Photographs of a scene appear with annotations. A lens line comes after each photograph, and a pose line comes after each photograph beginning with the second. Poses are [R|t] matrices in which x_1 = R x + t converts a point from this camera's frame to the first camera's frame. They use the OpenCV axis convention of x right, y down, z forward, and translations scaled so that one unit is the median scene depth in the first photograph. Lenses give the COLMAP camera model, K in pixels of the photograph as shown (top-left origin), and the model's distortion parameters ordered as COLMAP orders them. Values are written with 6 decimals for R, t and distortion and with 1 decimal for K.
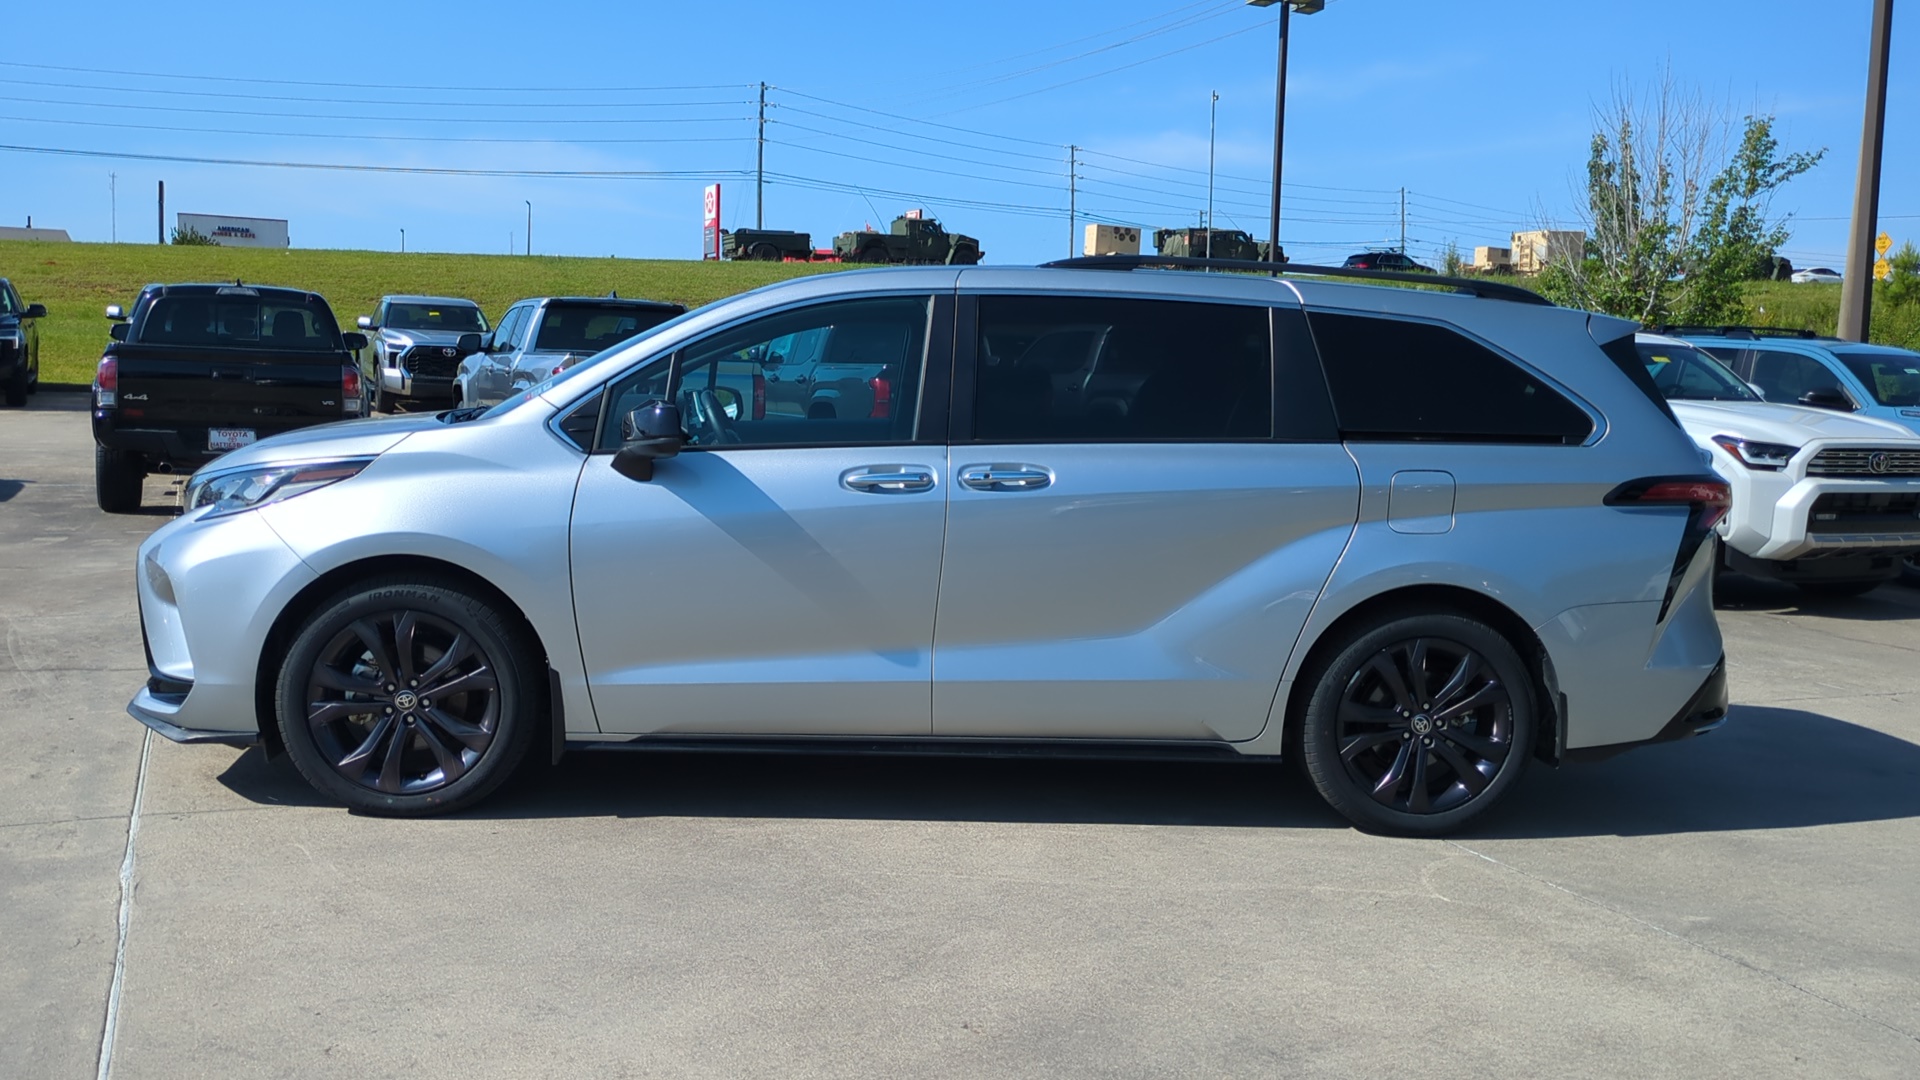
lens RADIAL K [[1655.9, 0, 956.7], [0, 1655.9, 522.7], [0, 0, 1]] dist [0.041842, -0.062303]
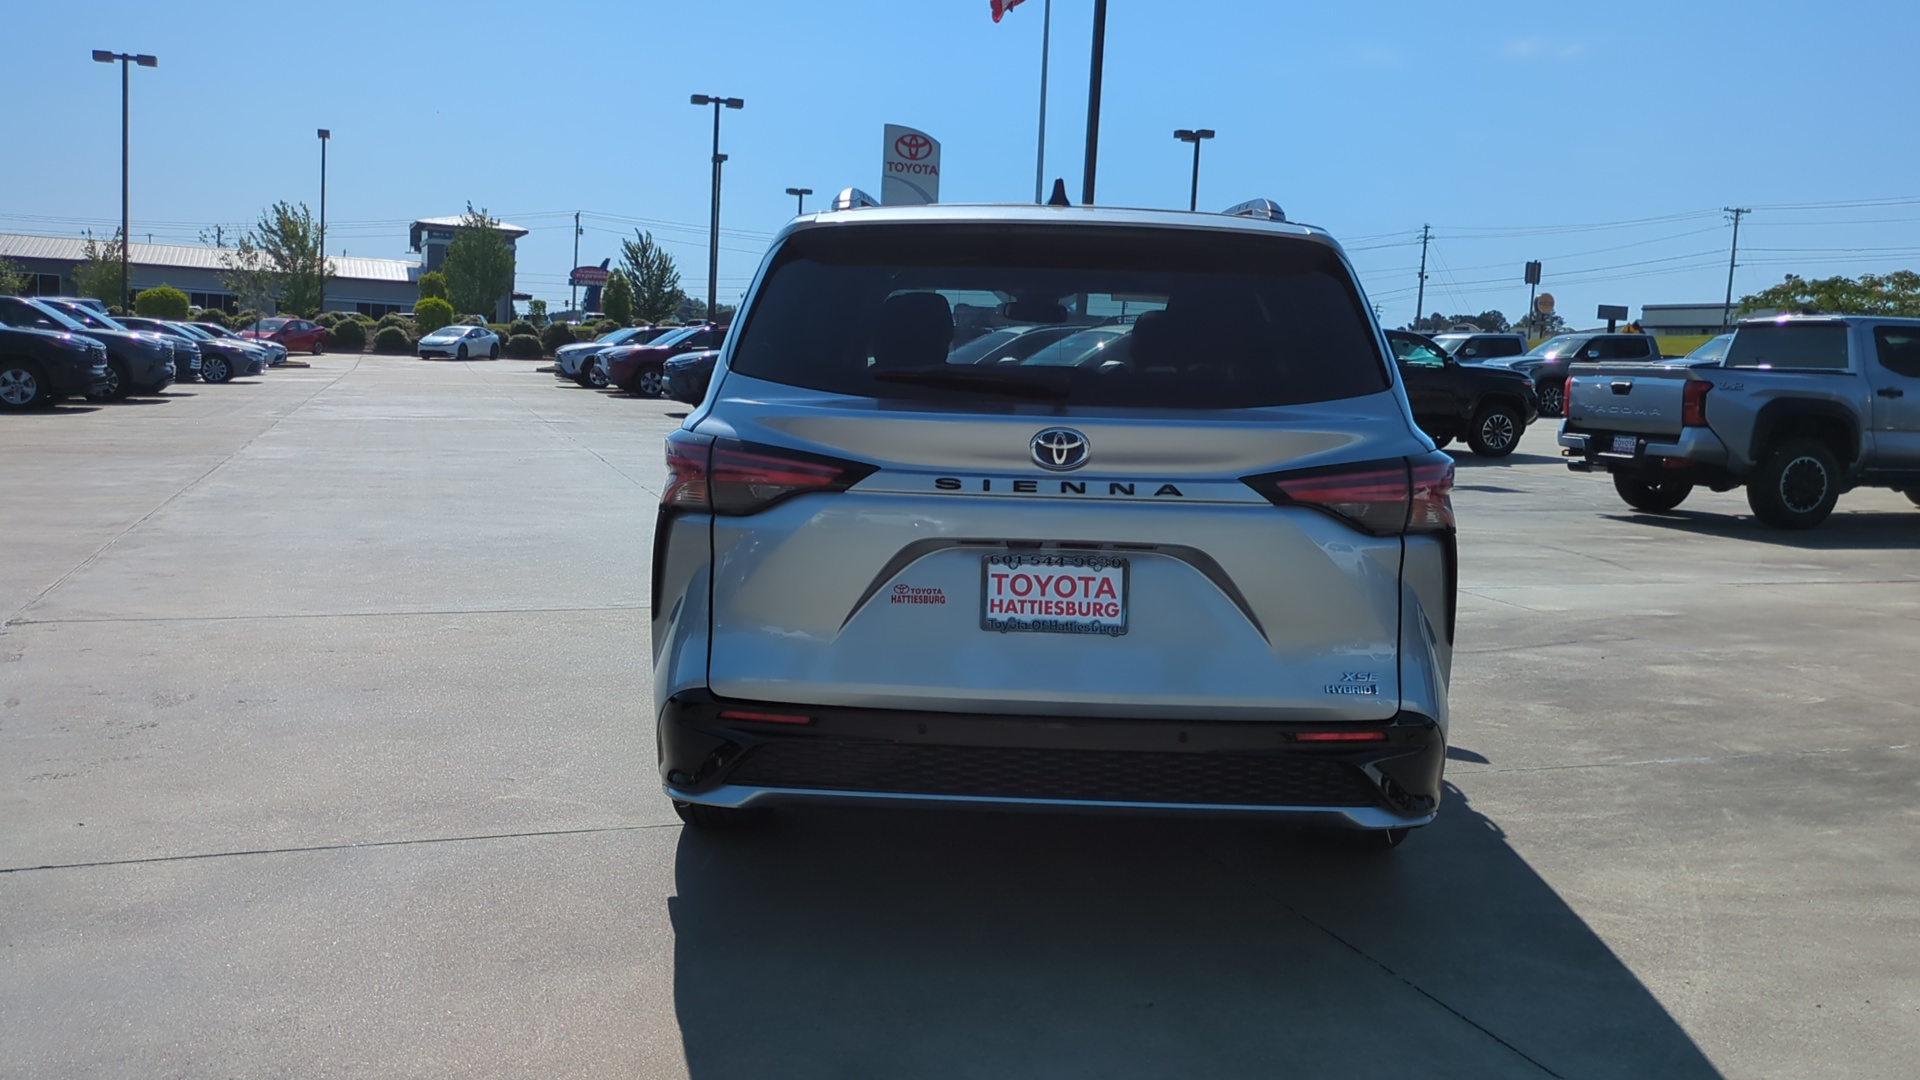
lens RADIAL K [[1650.9, 0, 958.7], [0, 1650.9, 514.1], [0, 0, 1]] dist [0.039227, -0.019868]
pose [[-0.090055, 0.059784, -0.994141, 1.181155], [-0.130639, 0.988863, 0.071300, -0.059085], [0.987332, 0.136294, -0.081242, 1.213070]]
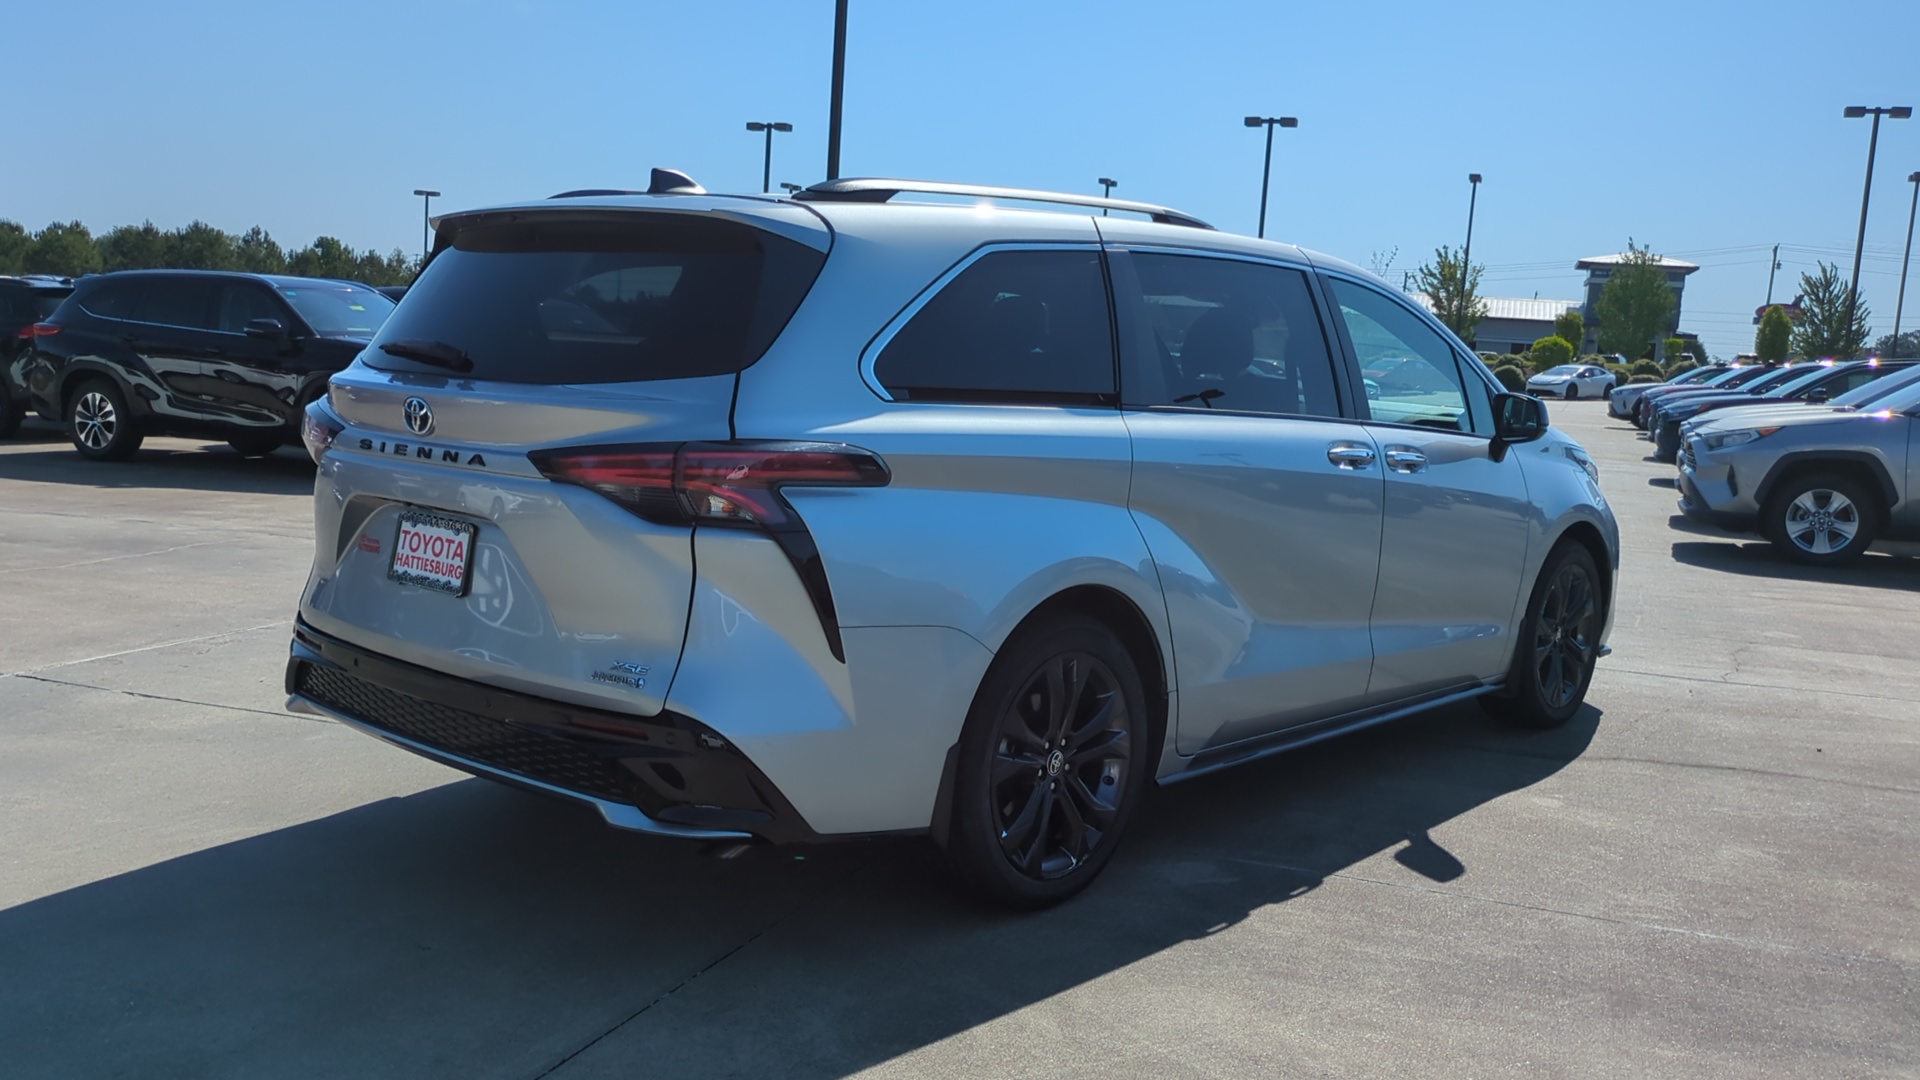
lens RADIAL K [[1655.9, 0, 956.7], [0, 1655.9, 522.7], [0, 0, 1]] dist [0.041842, -0.062303]
pose [[-0.705106, 0.007138, -0.709066, 0.860294], [-0.139378, 0.979048, 0.148455, -0.137836], [0.695269, 0.203505, -0.689338, 1.867609]]
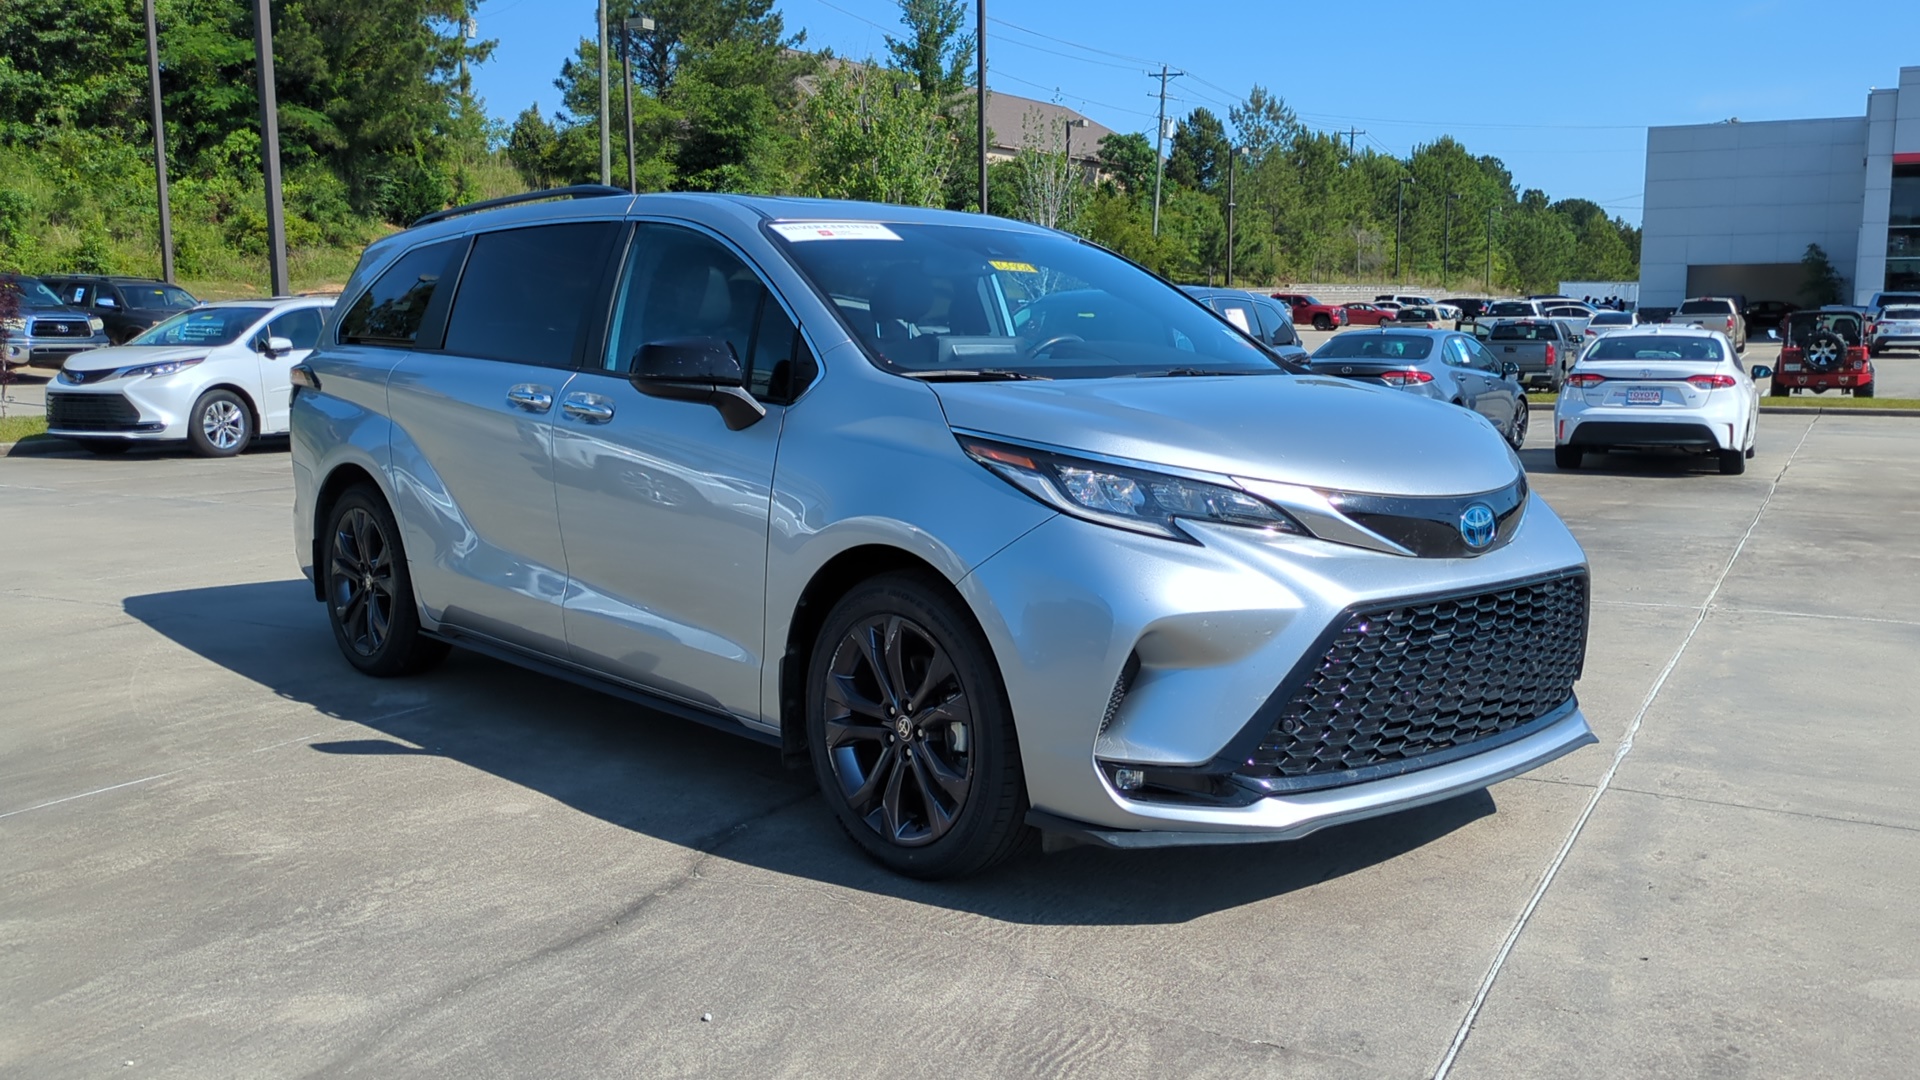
lens RADIAL K [[1666.9, 0, 957.8], [0, 1666.9, 495.2], [0, 0, 1]] dist [0.070726, -0.086829]
pose [[-0.618887, -0.115484, 0.776944, -0.945286], [0.047852, 0.981753, 0.184044, -0.184165], [-0.784021, 0.151081, -0.602068, 1.774517]]
